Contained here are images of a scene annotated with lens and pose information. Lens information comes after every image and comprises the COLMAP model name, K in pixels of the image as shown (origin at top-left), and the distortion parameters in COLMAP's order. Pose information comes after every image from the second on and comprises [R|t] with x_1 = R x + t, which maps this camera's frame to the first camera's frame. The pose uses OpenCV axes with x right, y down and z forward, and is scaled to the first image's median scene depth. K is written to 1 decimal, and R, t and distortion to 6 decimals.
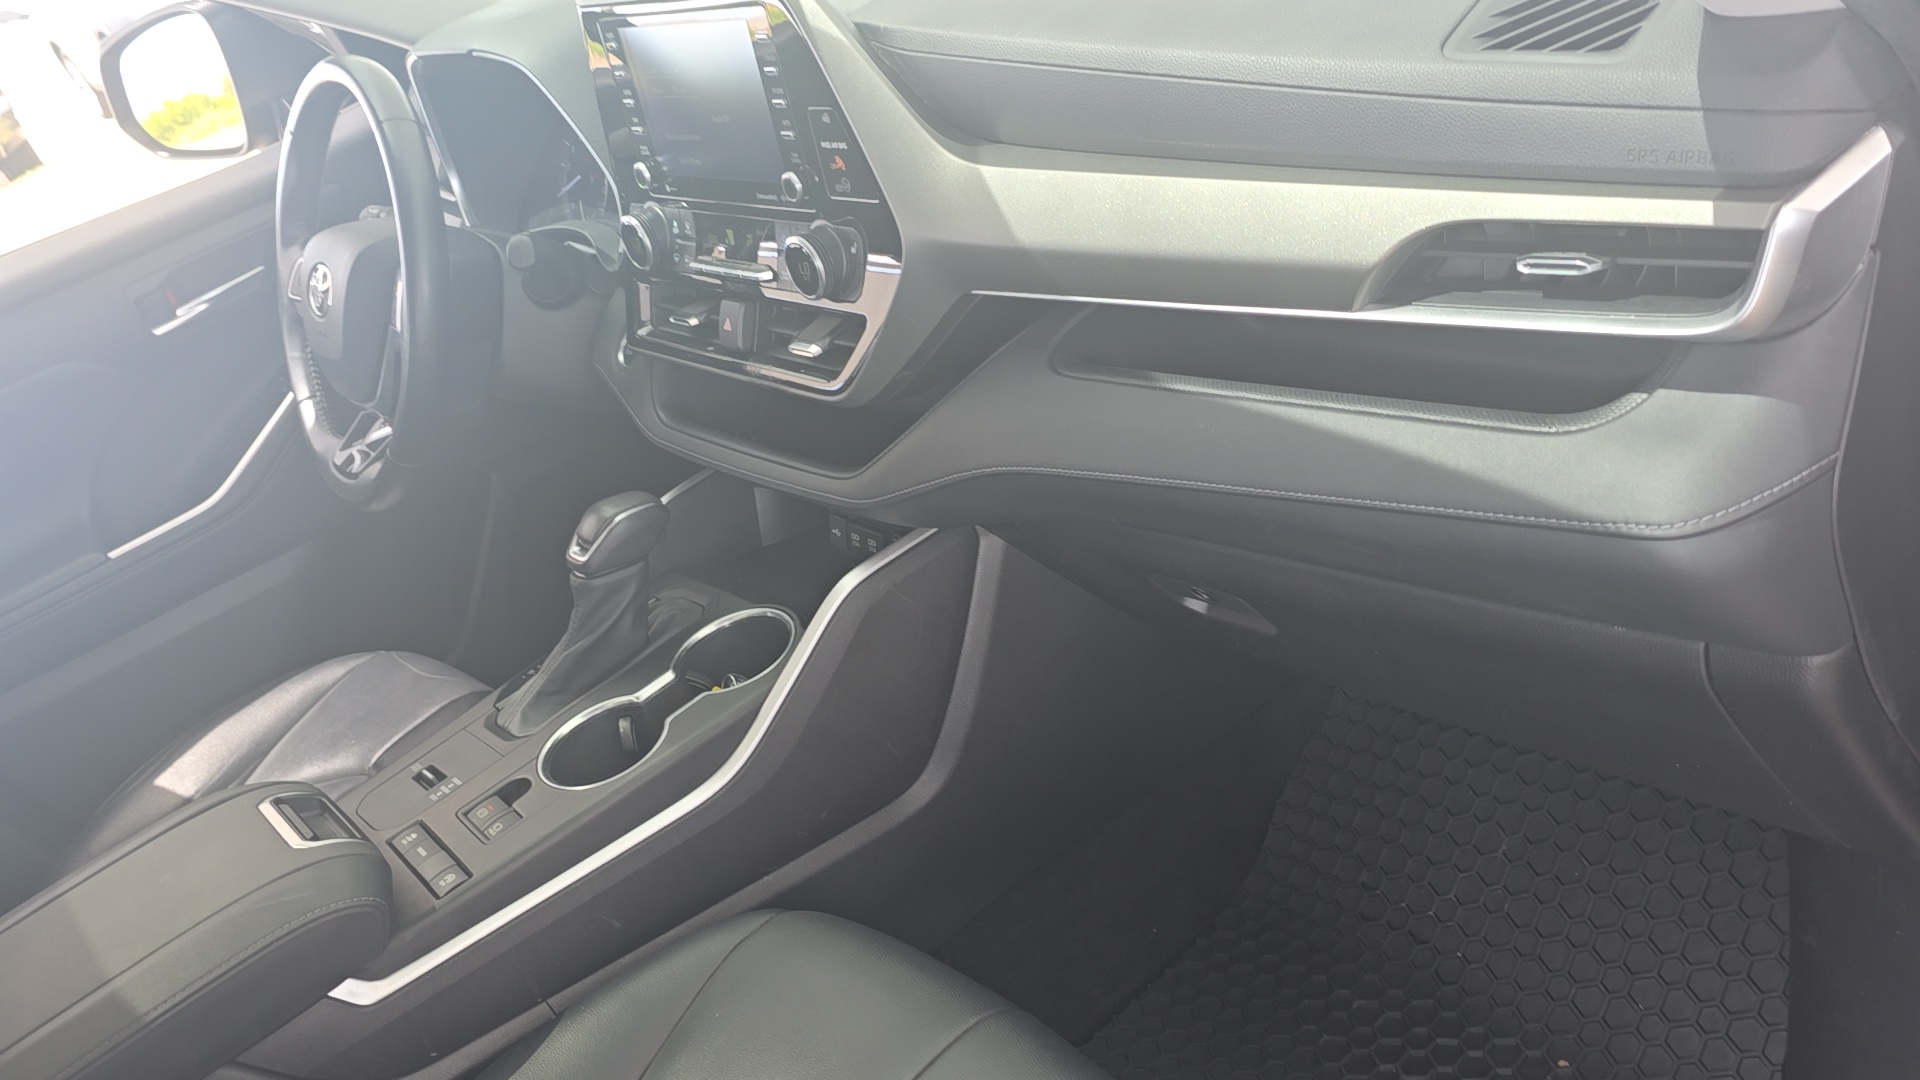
lens RADIAL K [[1609.6, 0, 958.4], [0, 1609.6, 526.3], [0, 0, 1]] dist [-0.030010, 0.031005]
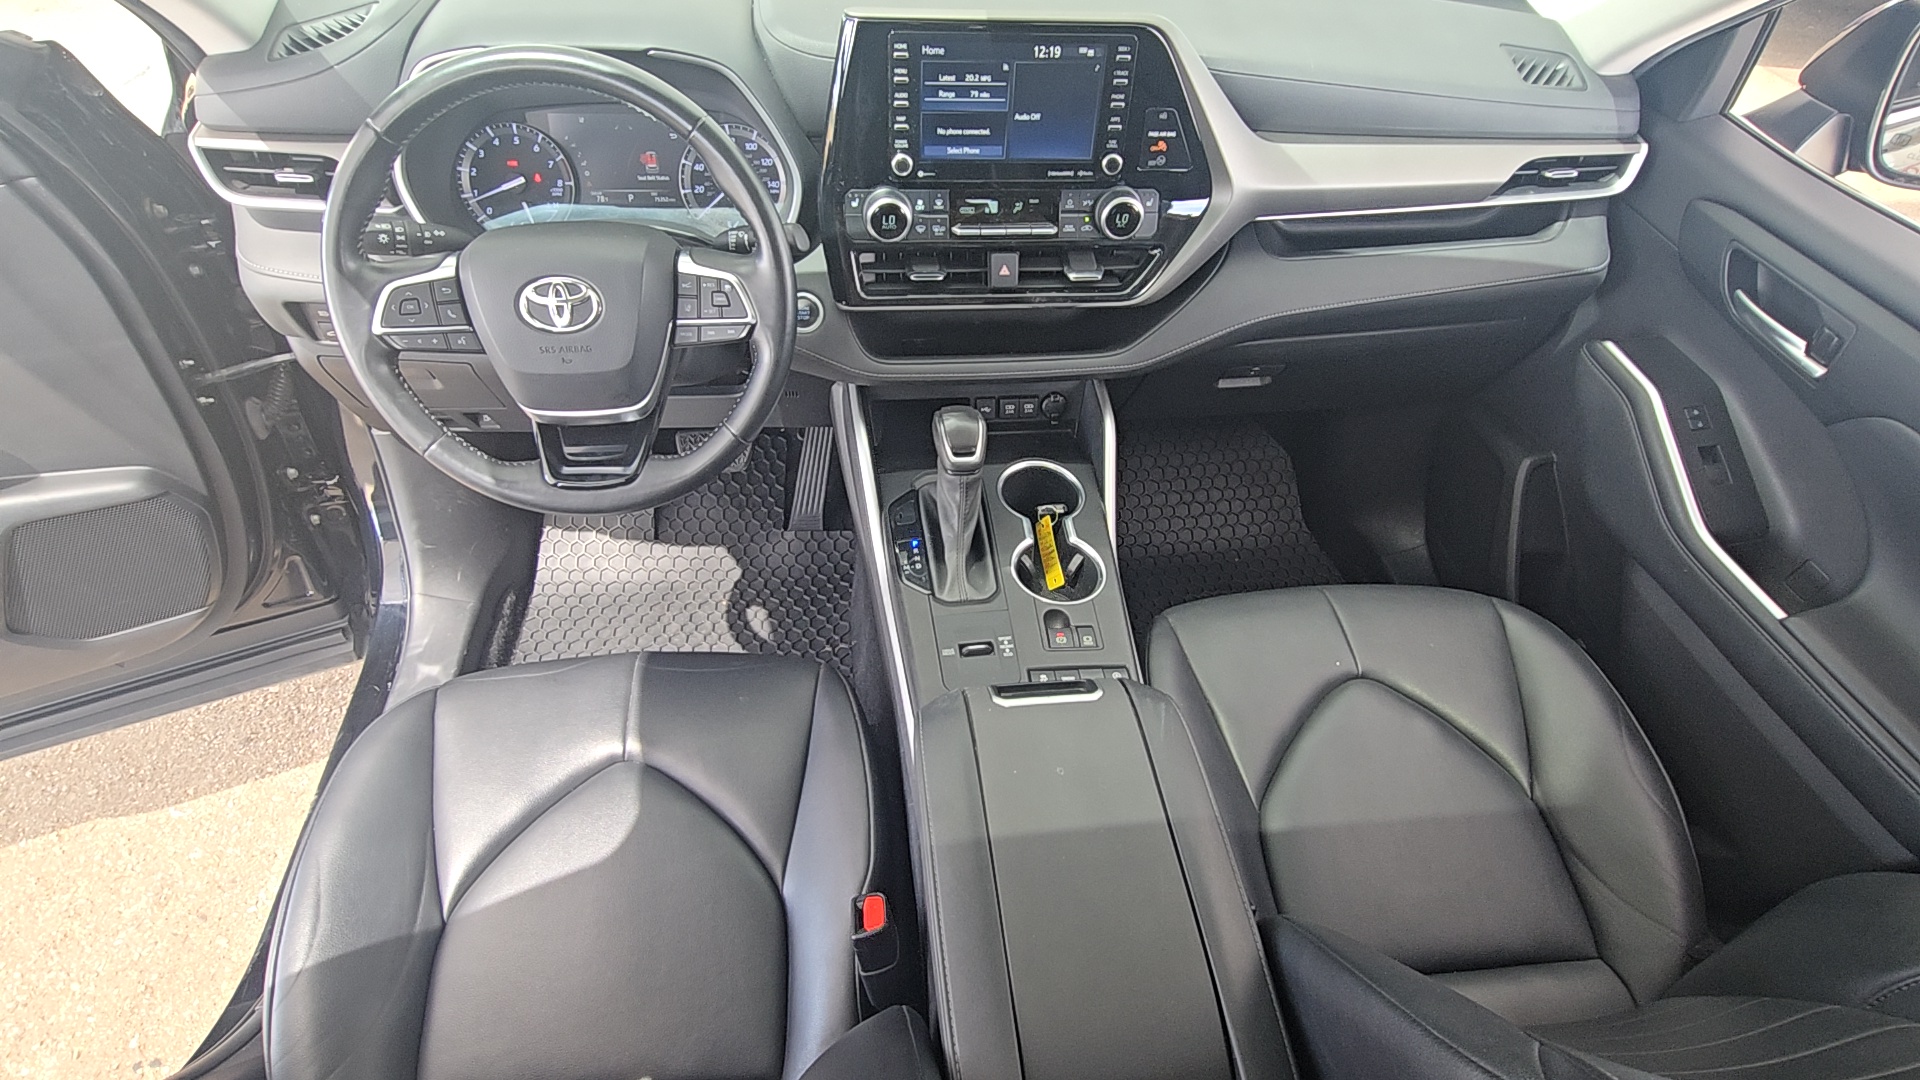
lens RADIAL K [[973.3, 0, 975.5], [0, 973.3, 530.2], [0, 0, 1]] dist [-0.002495, 0.002518]
pose [[0.531660, -0.317326, 0.785266, -1.023909], [0.217266, 0.947233, 0.235678, -0.132163], [-0.818617, 0.045311, 0.572550, 0.612421]]
